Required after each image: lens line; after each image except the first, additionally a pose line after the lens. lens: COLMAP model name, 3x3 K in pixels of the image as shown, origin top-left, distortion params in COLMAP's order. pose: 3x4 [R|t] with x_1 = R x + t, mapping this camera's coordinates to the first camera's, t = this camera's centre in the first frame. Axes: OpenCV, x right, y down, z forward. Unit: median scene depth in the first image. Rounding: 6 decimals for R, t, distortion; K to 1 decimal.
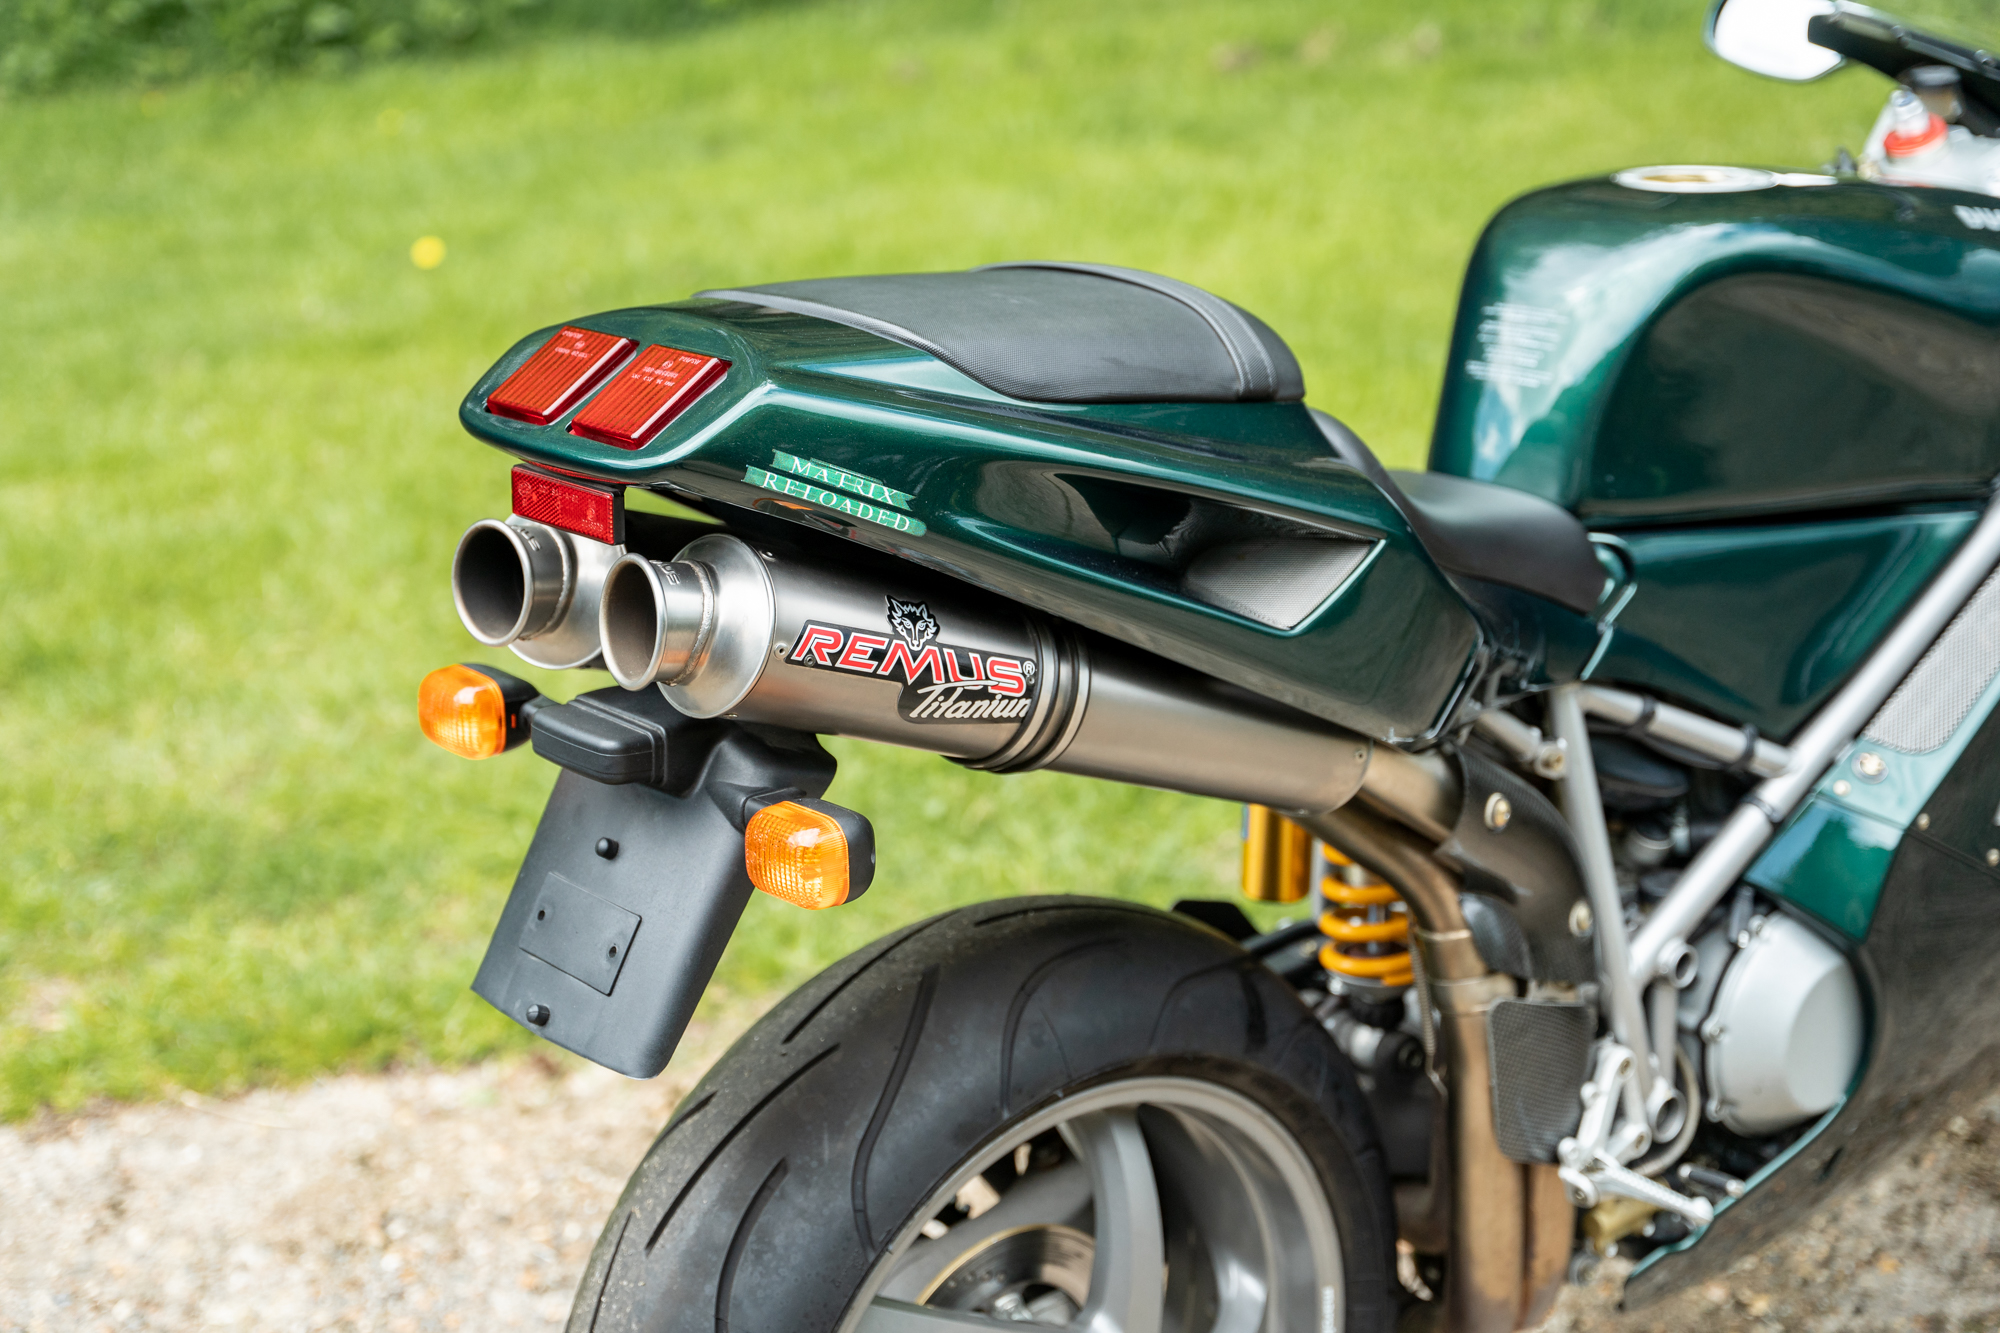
lens RADIAL K [[3036.0, 0, 1000.0], [0, 3036.0, 666.5], [0, 0, 1]] dist [-0.046123, -0.128968]
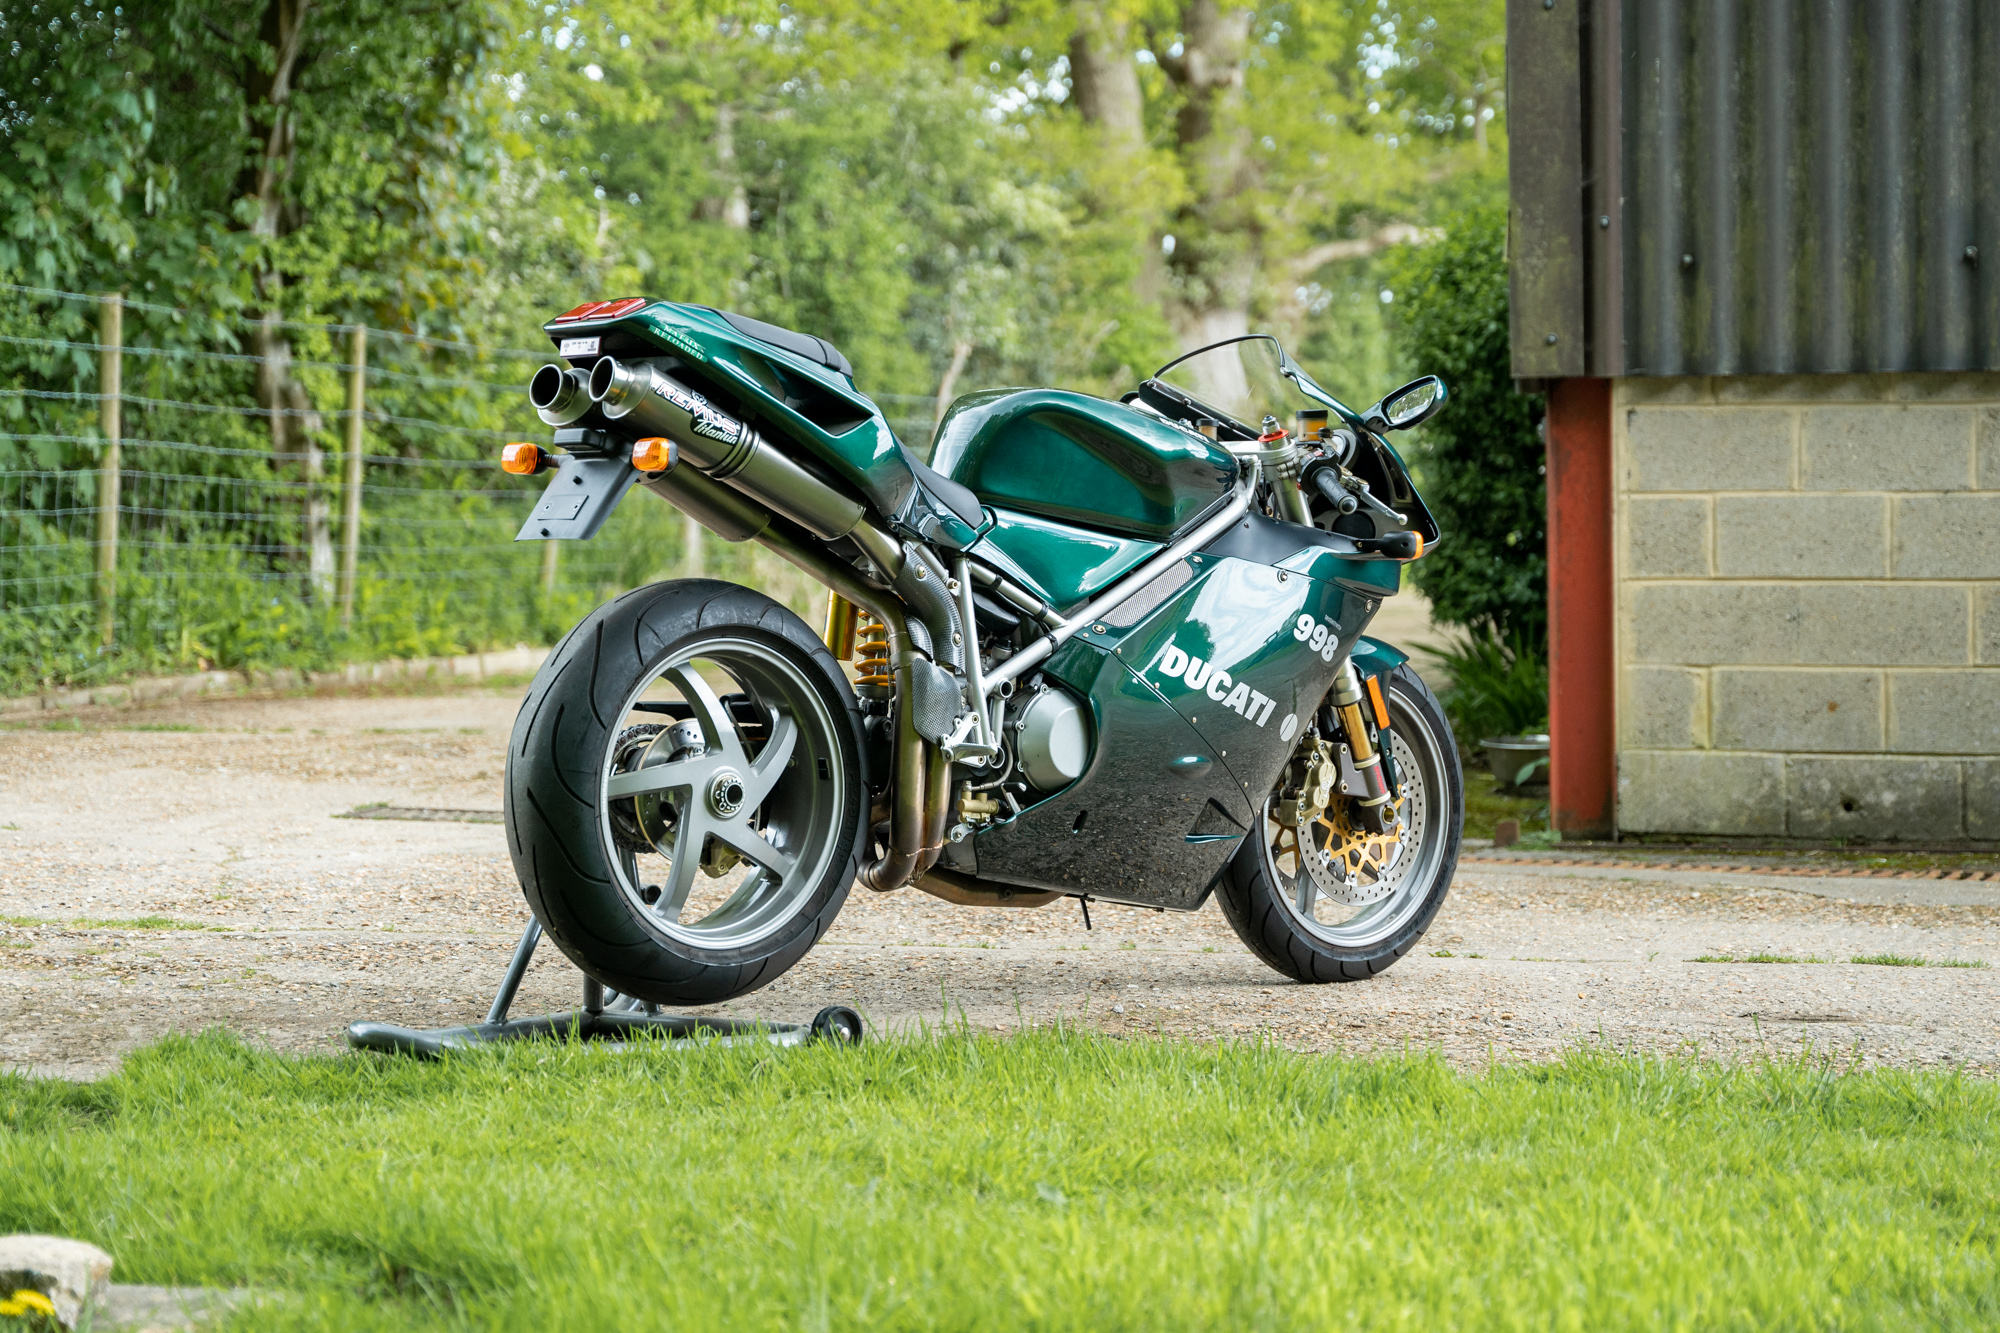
lens RADIAL K [[3926.6, 0, 1000.0], [0, 3926.6, 666.5], [0, 0, 1]] dist [0.014689, -0.033261]
pose [[0.993534, 0.105753, 0.041302, 0.101826], [-0.085637, 0.936912, -0.338912, 1.163863], [-0.074538, 0.333184, 0.939911, -1.926487]]
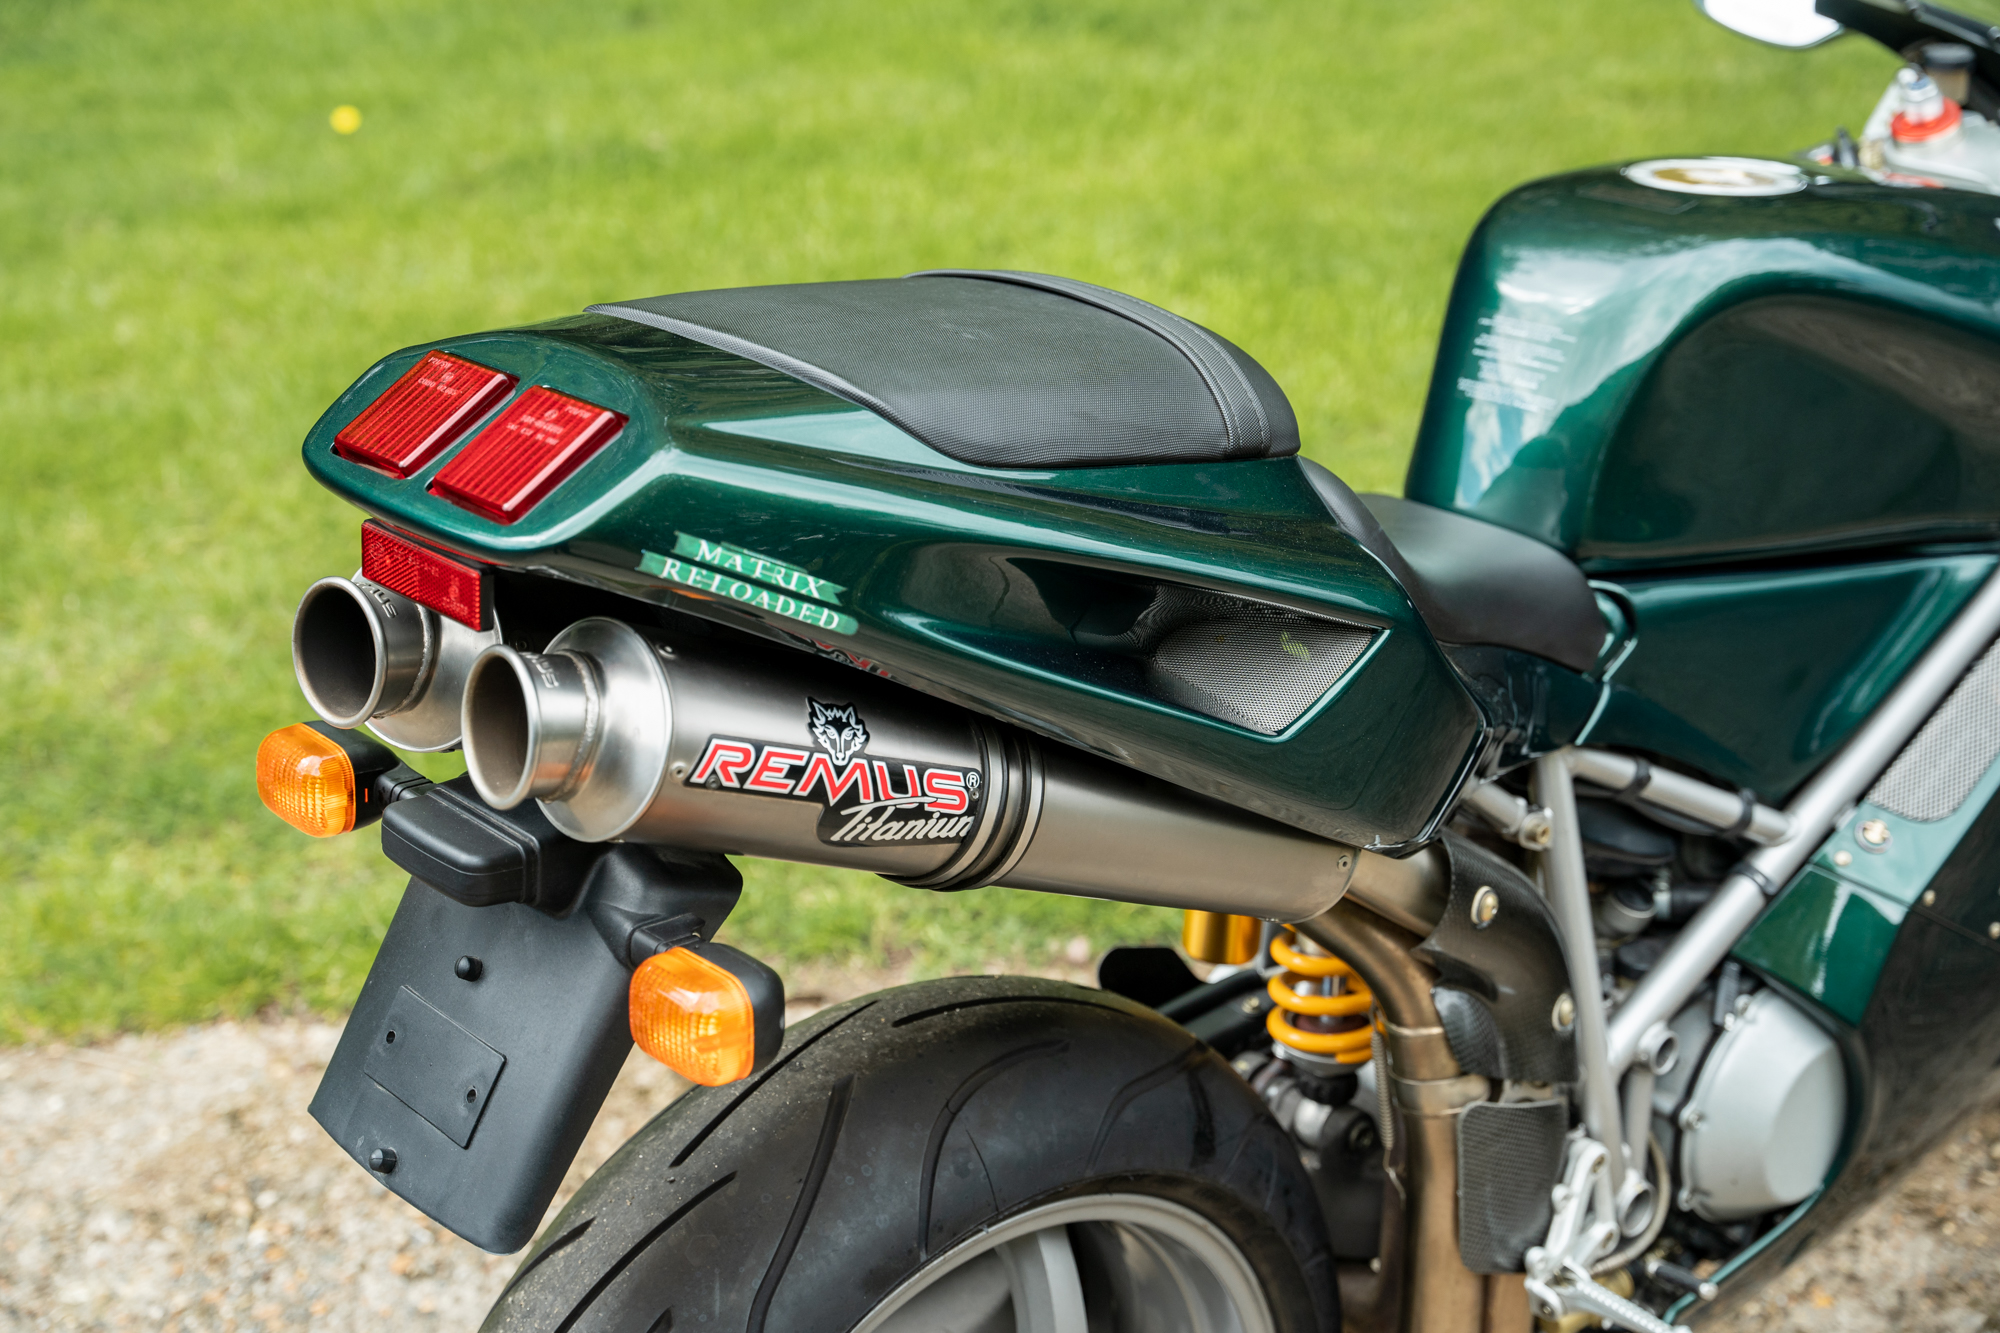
lens RADIAL K [[2795.0, 0, 1000.0], [0, 2795.0, 666.5], [0, 0, 1]] dist [-0.025507, -0.077007]
pose [[0.998689, 0.032616, 0.039461, -0.012211], [-0.035062, 0.997401, 0.062951, -0.066774], [-0.037305, -0.064252, 0.997236, 0.186195]]
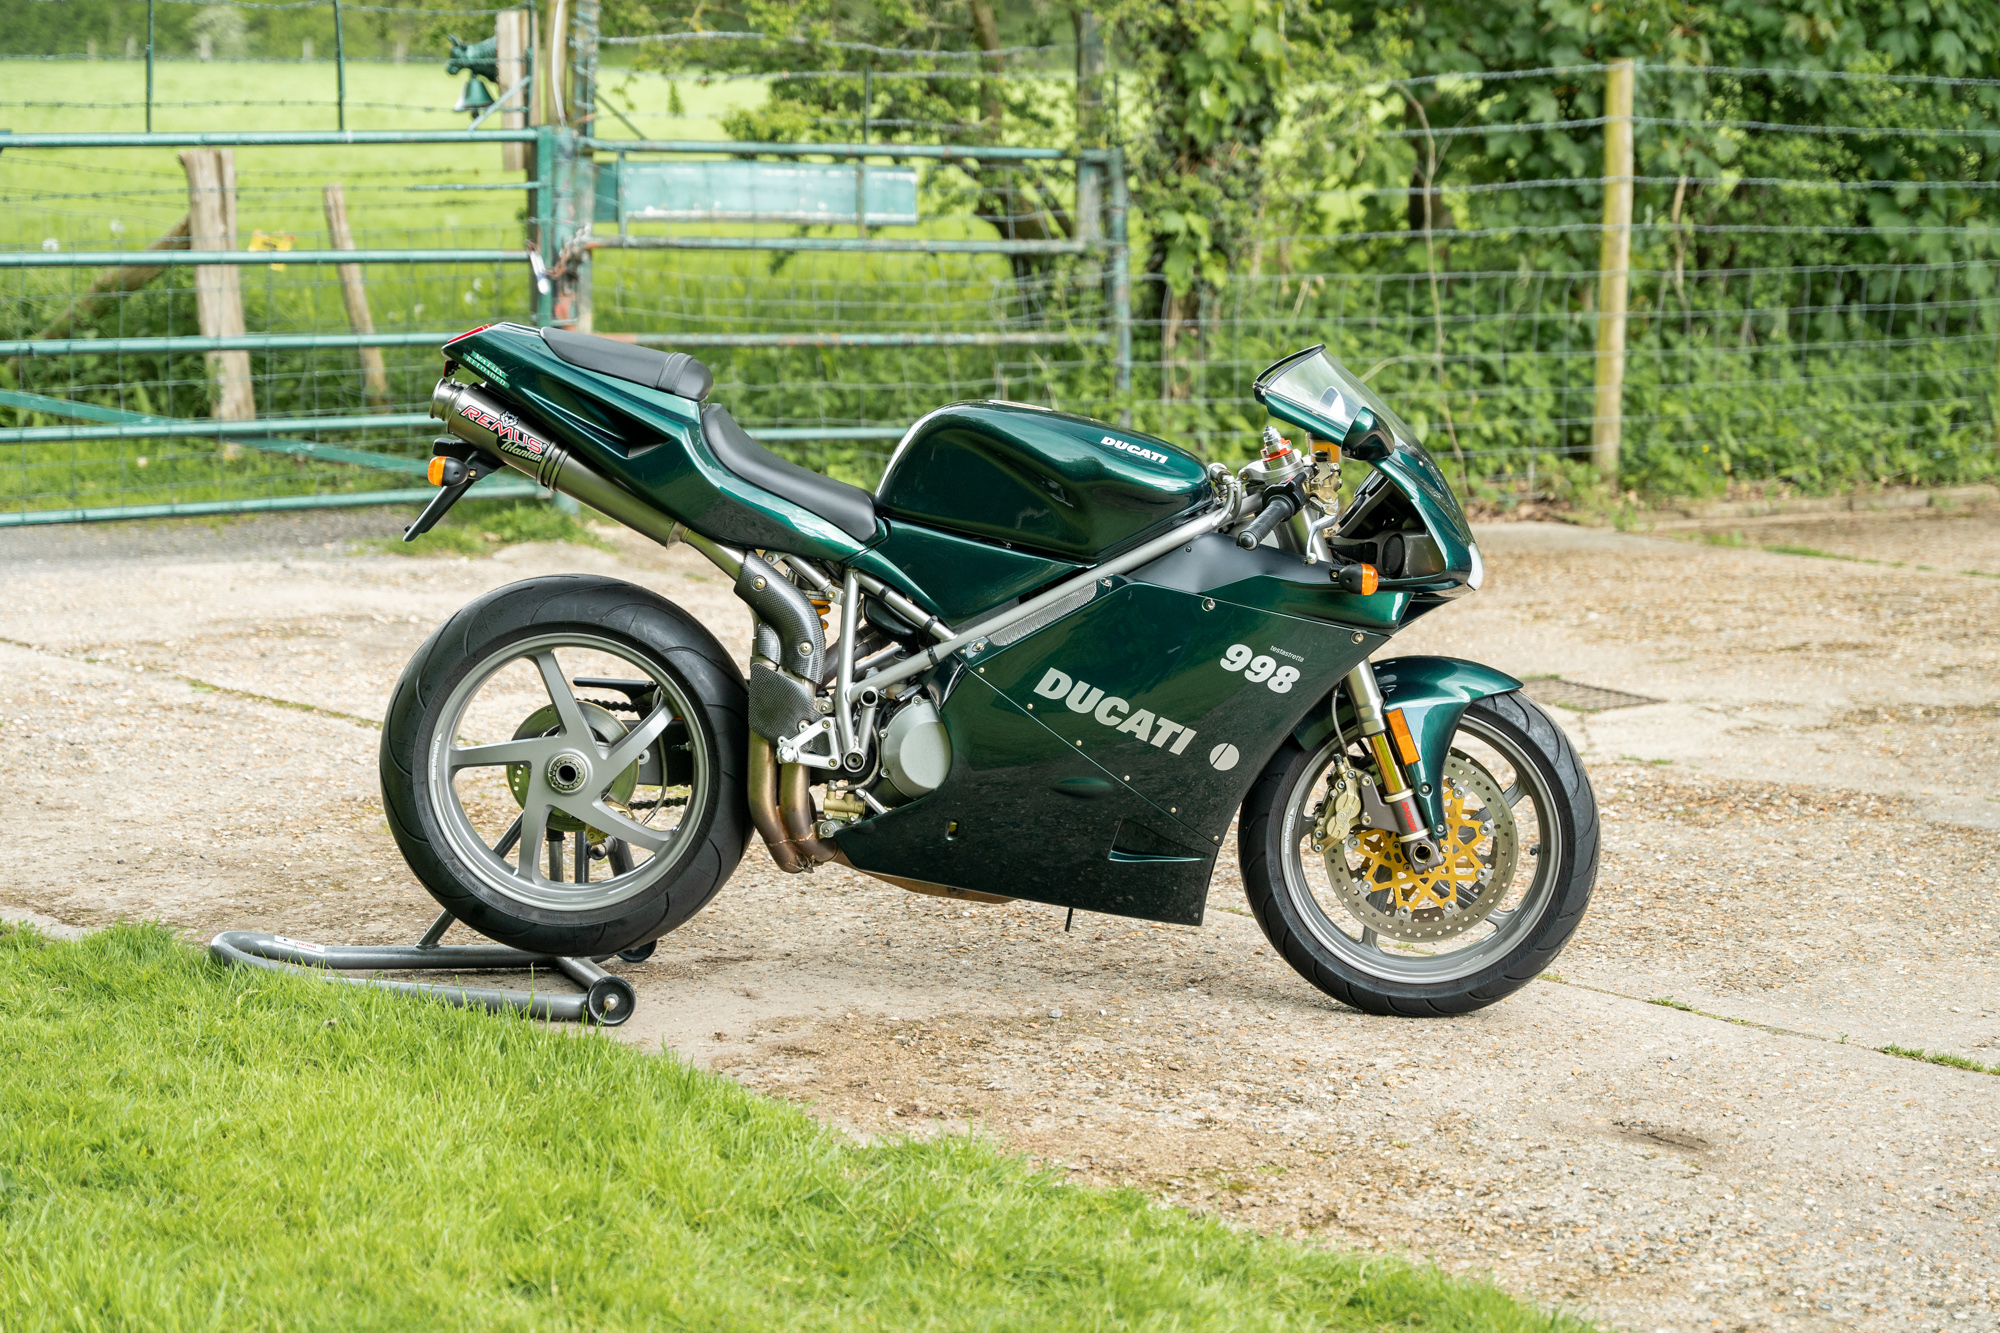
lens RADIAL K [[4142.5, 0, 1000.0], [0, 4142.5, 666.5], [0, 0, 1]] dist [0.010788, -0.160511]
pose [[0.757830, 0.202567, -0.620209, 2.484046], [-0.332060, 0.938009, -0.099377, 0.391130], [0.561631, 0.281258, 0.778116, -1.601744]]
